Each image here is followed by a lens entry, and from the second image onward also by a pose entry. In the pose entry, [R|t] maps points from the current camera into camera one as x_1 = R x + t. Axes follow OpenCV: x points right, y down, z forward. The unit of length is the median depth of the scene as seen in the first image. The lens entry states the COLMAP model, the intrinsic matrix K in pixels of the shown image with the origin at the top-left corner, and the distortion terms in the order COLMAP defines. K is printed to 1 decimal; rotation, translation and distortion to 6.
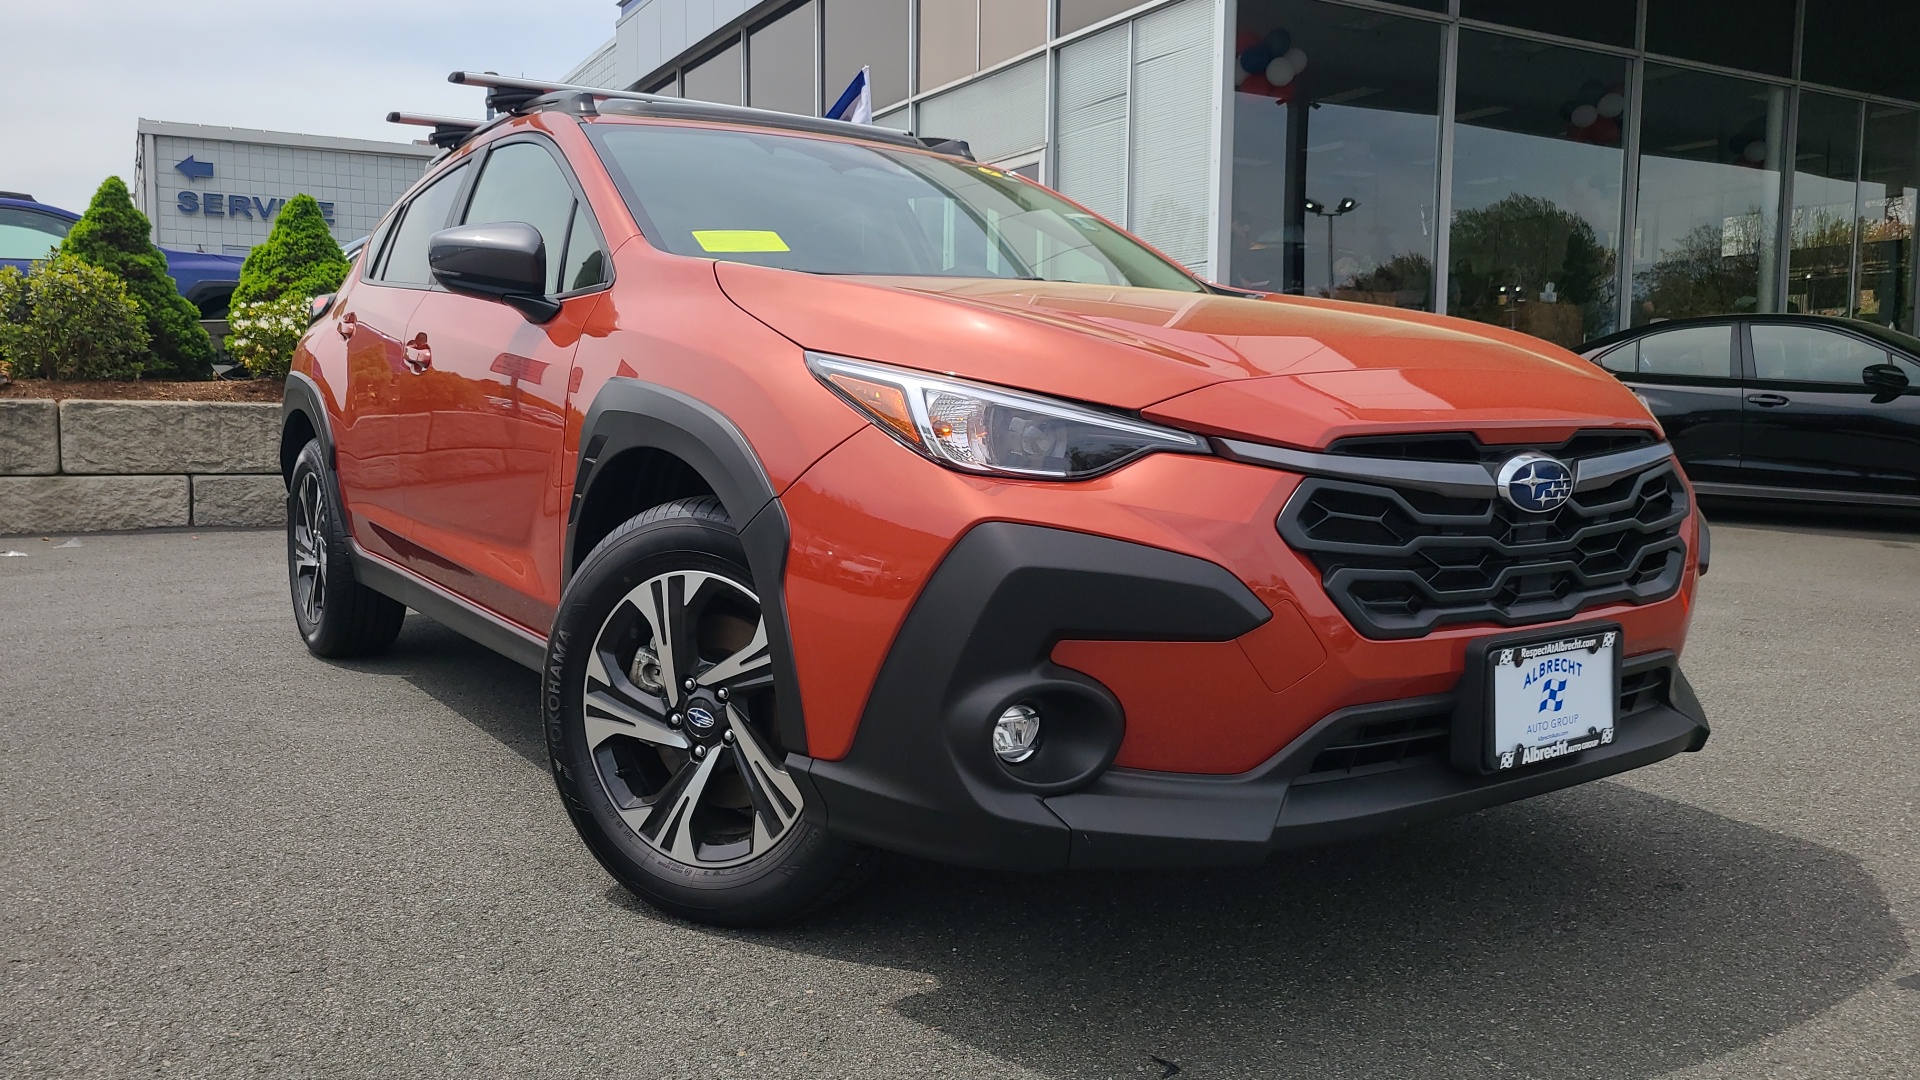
lens RADIAL K [[1431.2, 0, 938.4], [0, 1431.2, 540.9], [0, 0, 1]] dist [0.056300, -0.044982]
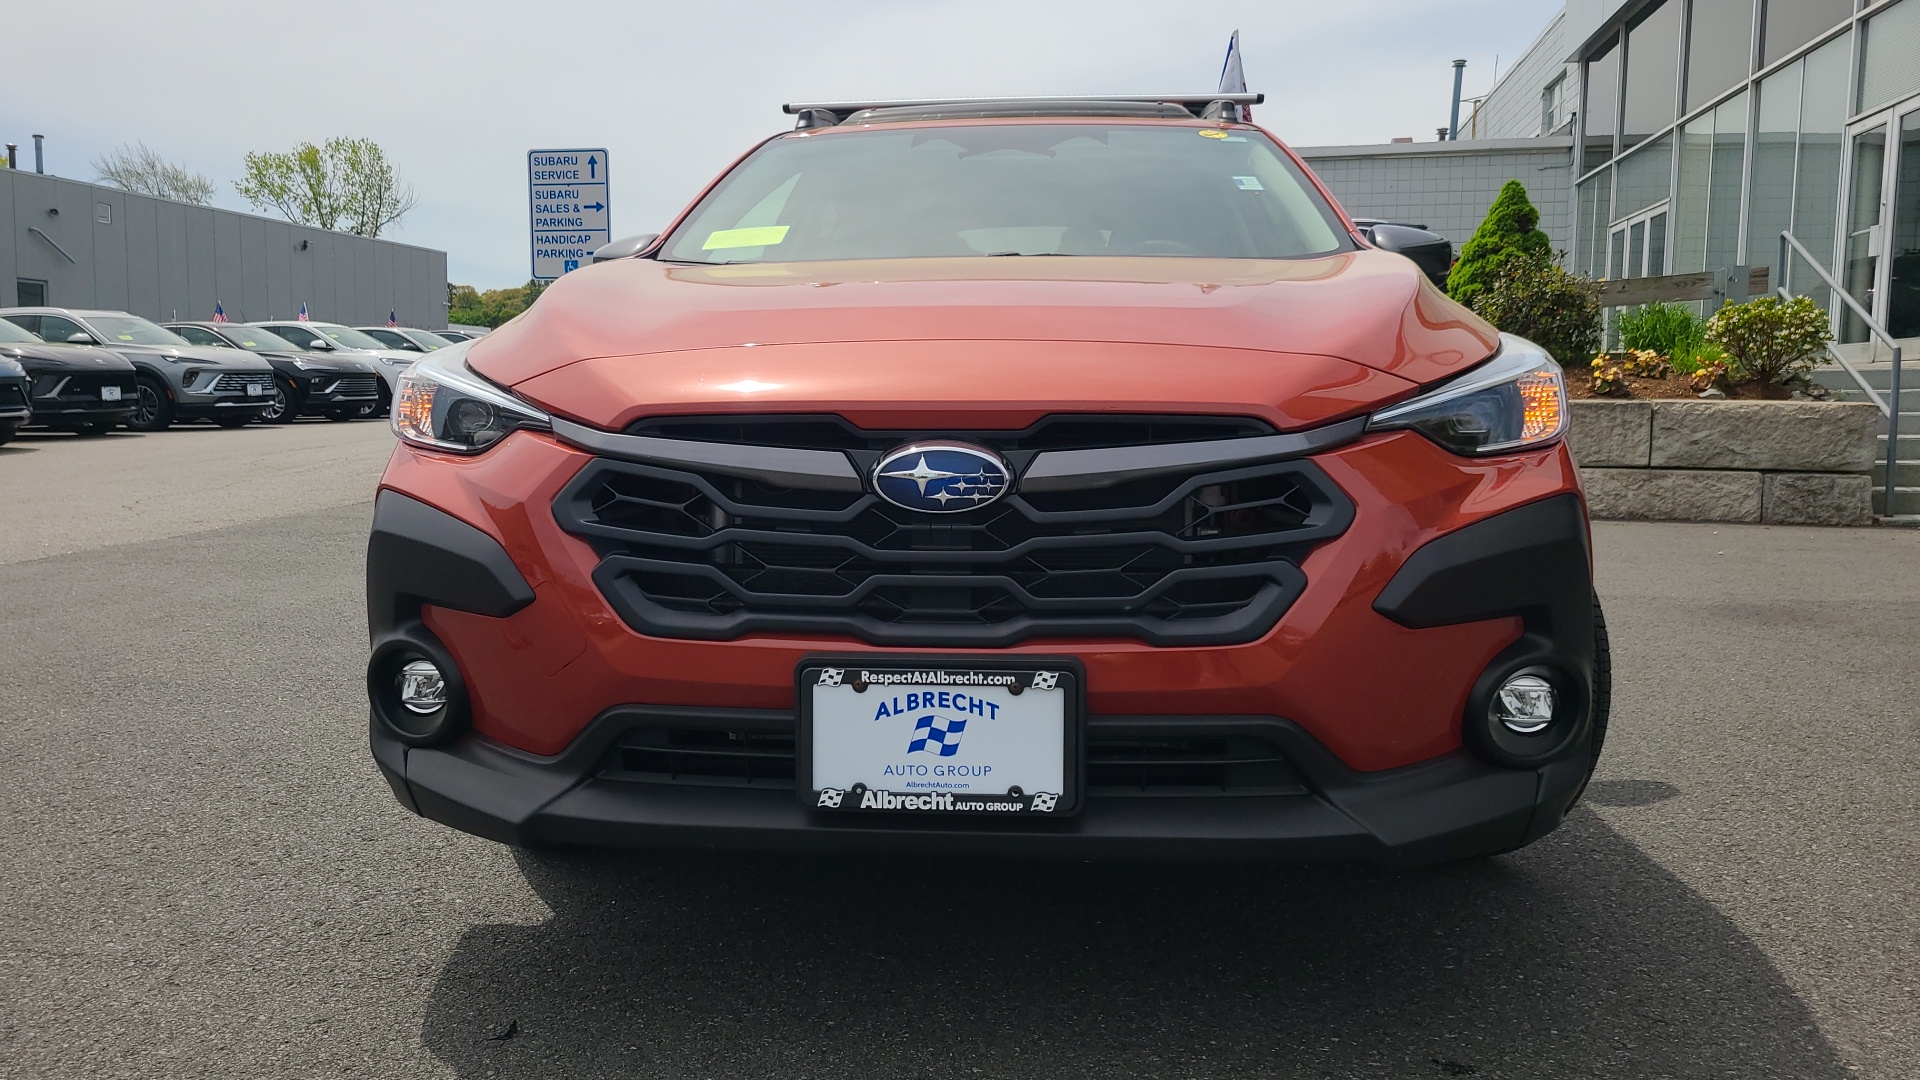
lens RADIAL K [[1431.2, 0, 938.4], [0, 1431.2, 540.9], [0, 0, 1]] dist [0.056300, -0.044982]
pose [[0.766521, 0.064803, -0.638942, 0.719145], [-0.062708, 0.997694, 0.025960, -0.019216], [0.639151, 0.020168, 0.768817, 0.283601]]
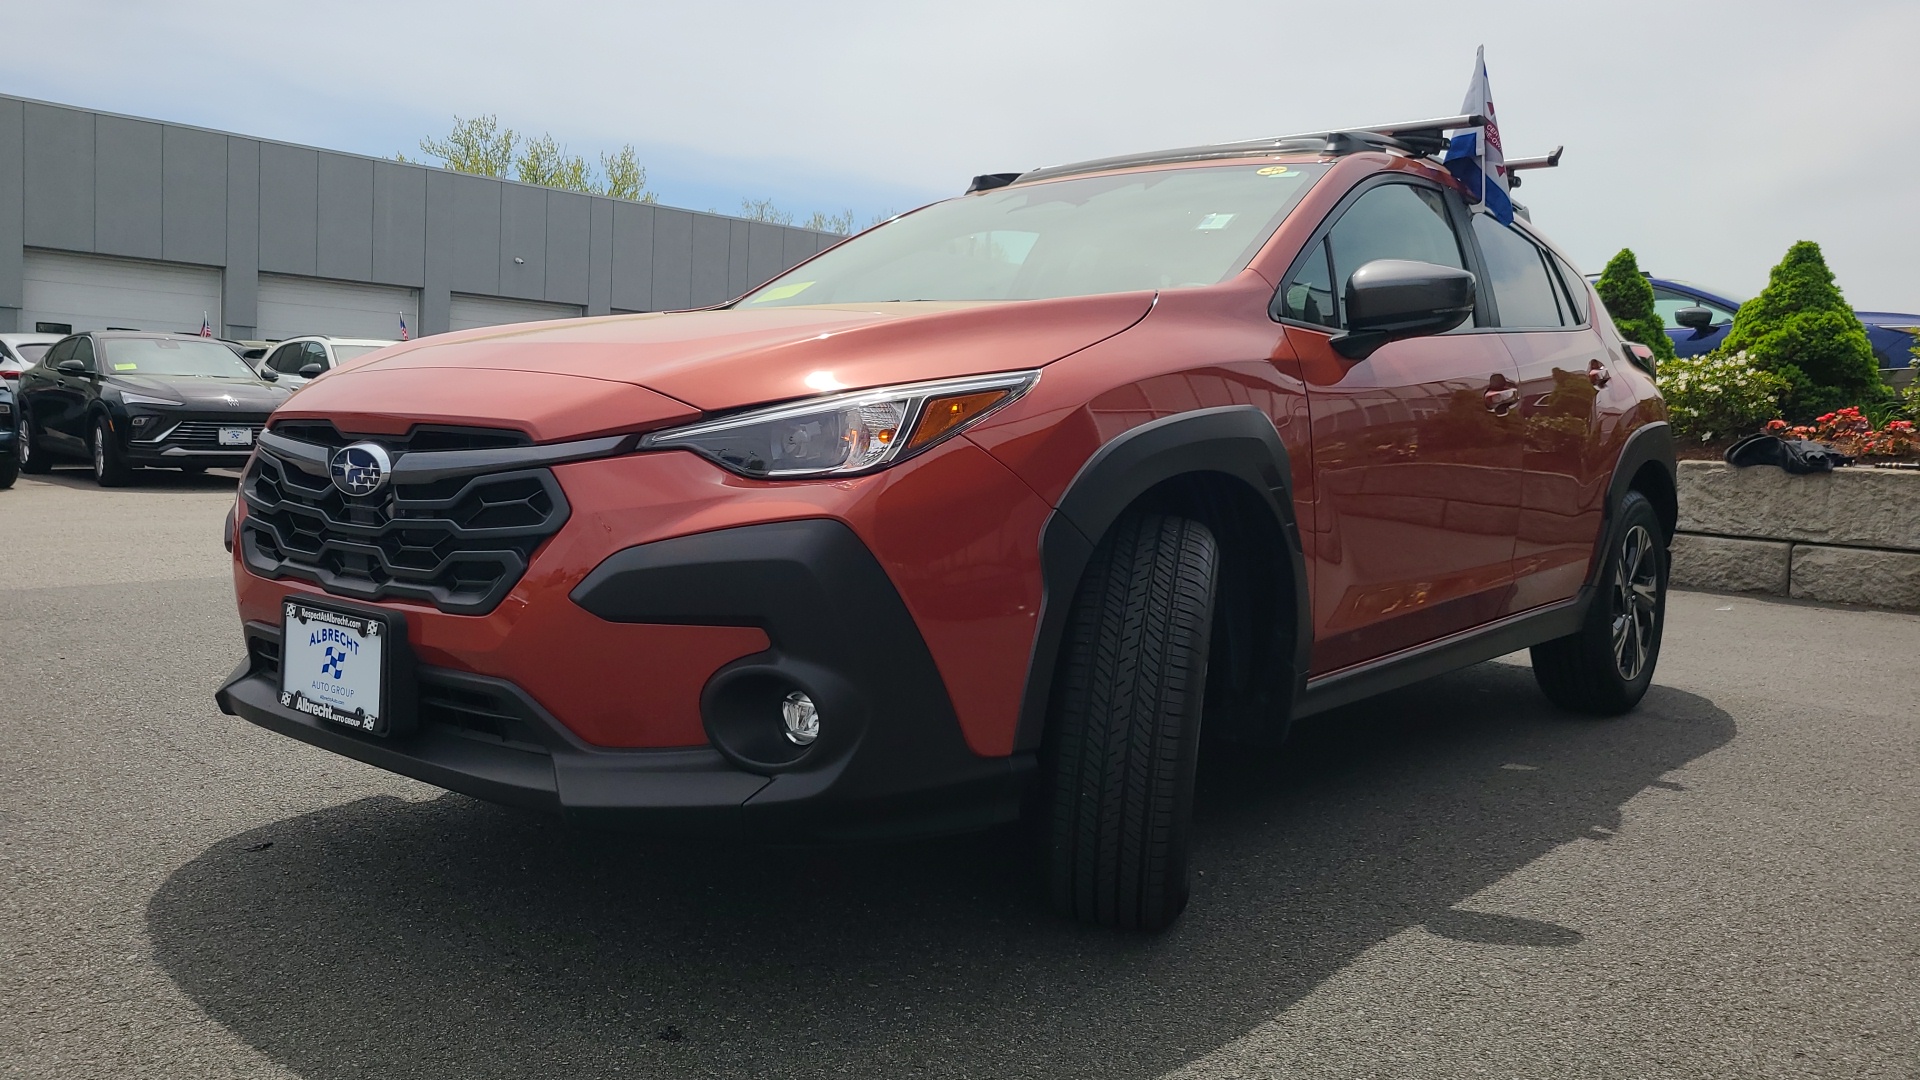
lens RADIAL K [[1452.8, 0, 933.2], [0, 1452.8, 541.0], [0, 0, 1]] dist [0.040665, -0.000531]
pose [[0.250558, 0.078321, -0.964928, 1.223376], [-0.130901, 0.990309, 0.046391, -0.072565], [0.959211, 0.114686, 0.258382, 0.870773]]
